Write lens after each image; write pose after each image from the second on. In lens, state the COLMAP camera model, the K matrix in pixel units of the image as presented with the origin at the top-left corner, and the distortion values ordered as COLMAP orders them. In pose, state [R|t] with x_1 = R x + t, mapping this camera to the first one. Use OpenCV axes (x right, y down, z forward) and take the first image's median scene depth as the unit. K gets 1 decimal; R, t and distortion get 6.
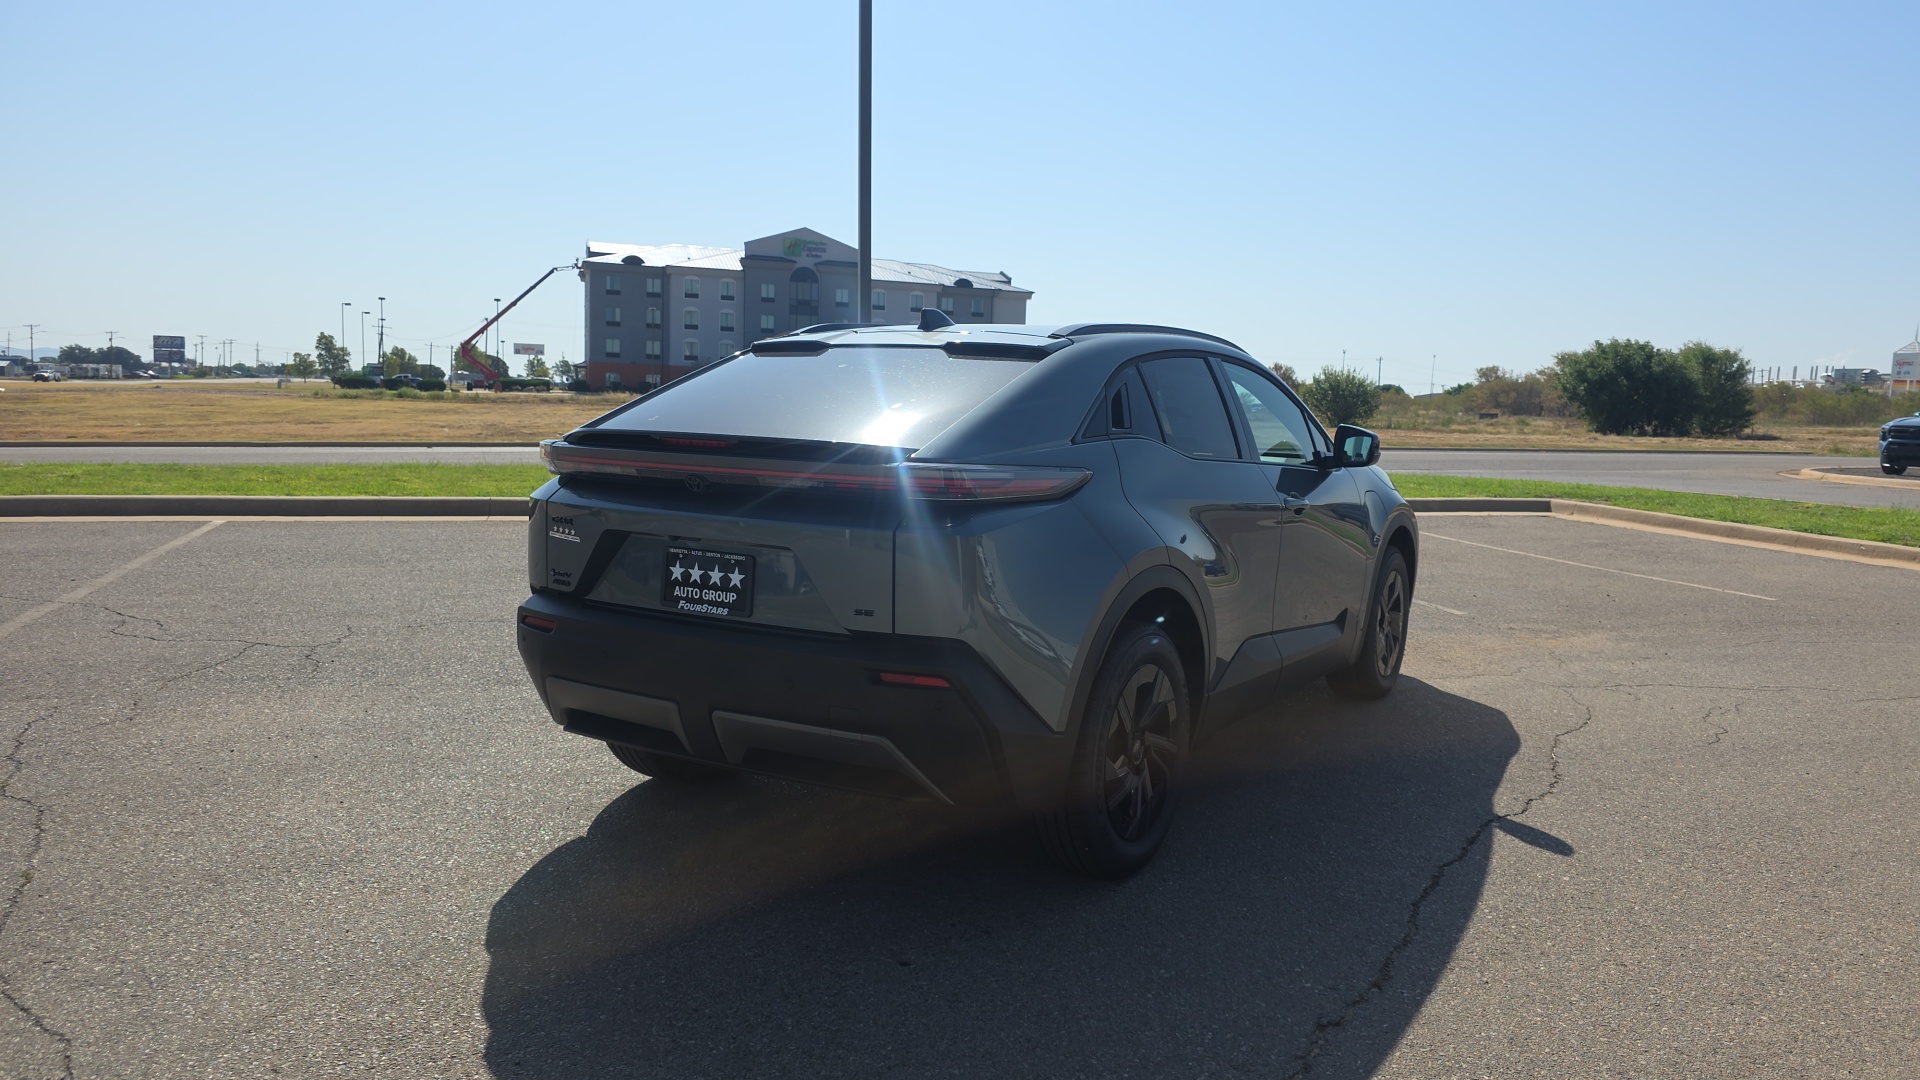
lens RADIAL K [[1290.3, 0, 1021.2], [0, 1290.3, 538.3], [0, 0, 1]] dist [0.061570, -0.060569]
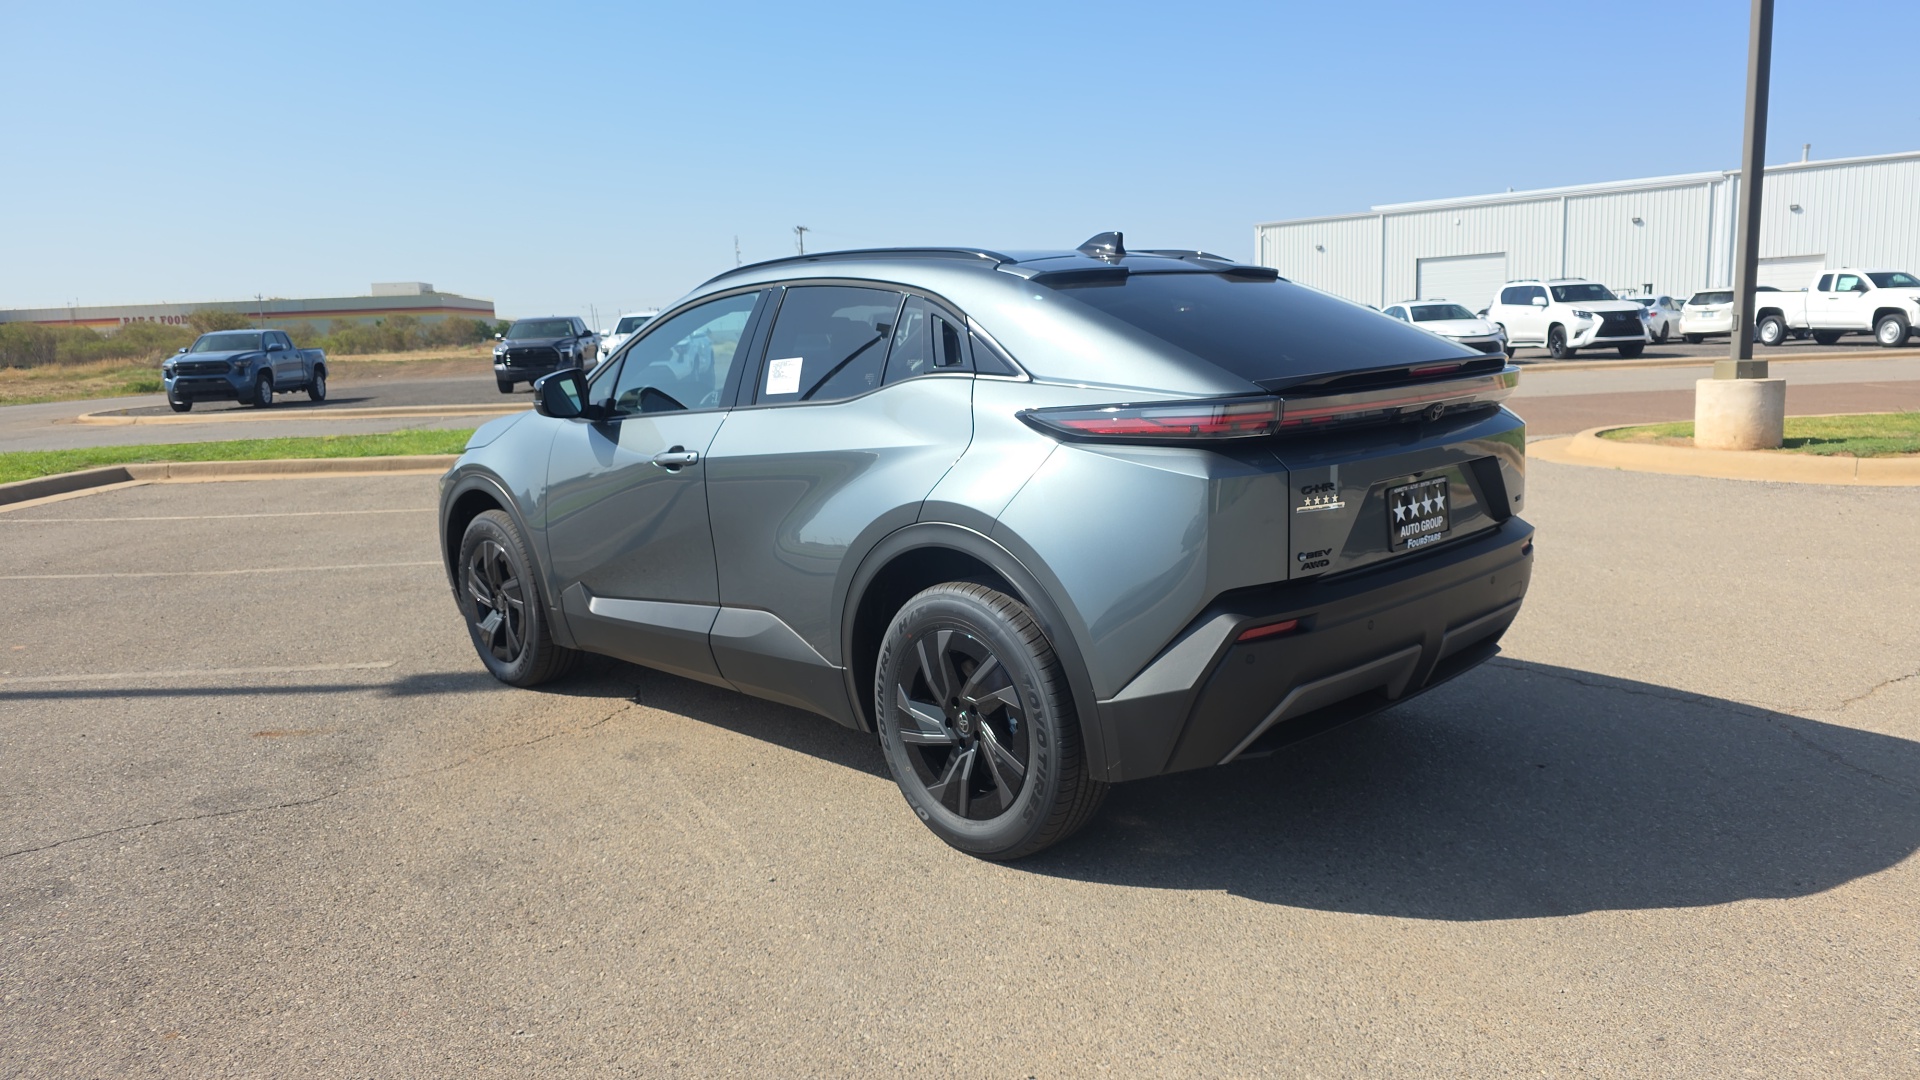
lens RADIAL K [[1337.7, 0, 952.3], [0, 1337.7, 531.1], [0, 0, 1]] dist [0.061479, -0.067331]
pose [[0.273210, -0.182864, 0.944414, -1.290915], [0.151456, 0.977698, 0.145494, -0.153042], [-0.949957, 0.103287, 0.294813, 1.032206]]
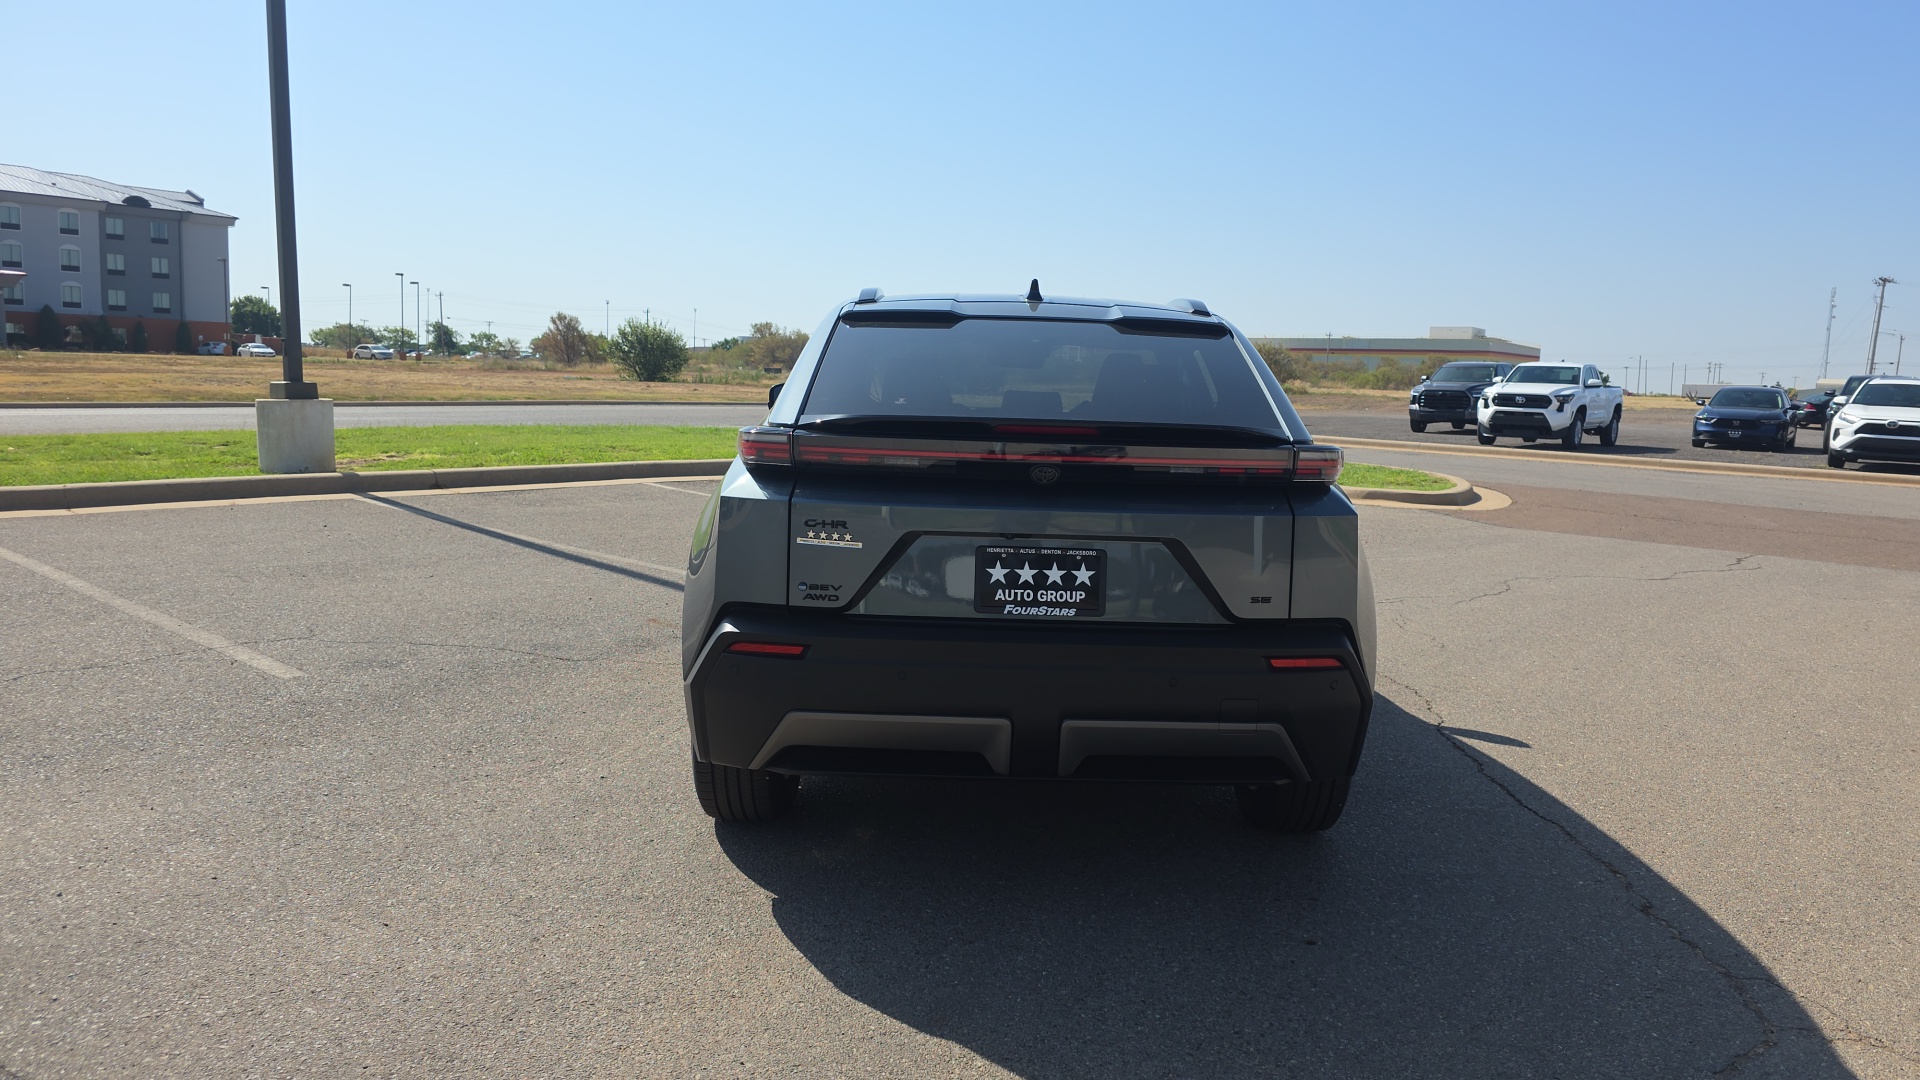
lens RADIAL K [[1290.3, 0, 1021.2], [0, 1290.3, 538.3], [0, 0, 1]] dist [0.061570, -0.060569]
pose [[0.858558, -0.062014, 0.508953, -0.712617], [0.043933, 0.997906, 0.047479, -0.040588], [-0.510831, -0.018403, 0.859484, 0.225176]]
